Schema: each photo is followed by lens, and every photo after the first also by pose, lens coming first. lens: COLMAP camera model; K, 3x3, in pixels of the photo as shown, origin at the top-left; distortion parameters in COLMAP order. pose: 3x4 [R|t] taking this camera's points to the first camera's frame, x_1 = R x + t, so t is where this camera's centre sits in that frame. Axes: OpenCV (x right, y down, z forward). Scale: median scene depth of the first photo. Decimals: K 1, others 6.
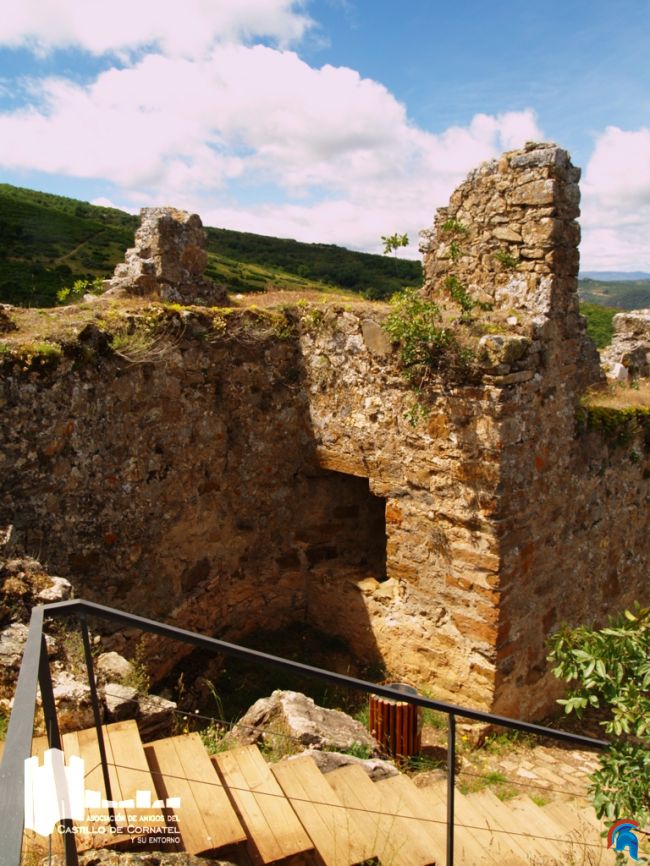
lens RADIAL K [[705.8, 0, 325.0], [0, 705.8, 433.0], [0, 0, 1]] dist [-0.130231, 0.077726]
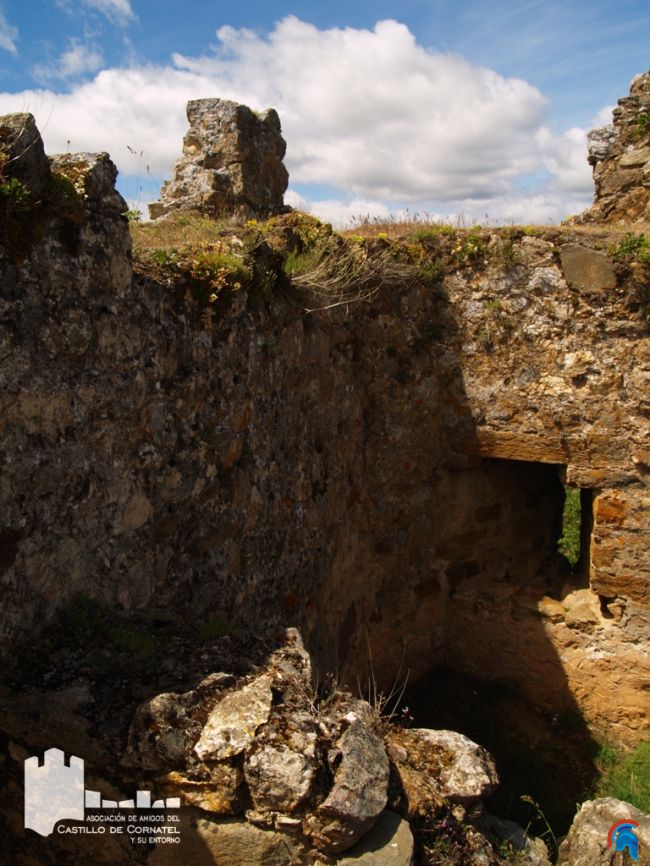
lens RADIAL K [[705.8, 0, 325.0], [0, 705.8, 433.0], [0, 0, 1]] dist [-0.130231, 0.077726]
pose [[0.979734, -0.074884, 0.185780, -0.310894], [0.072985, 0.997187, 0.017045, 0.001007], [-0.186534, -0.003140, 0.982443, 0.335554]]
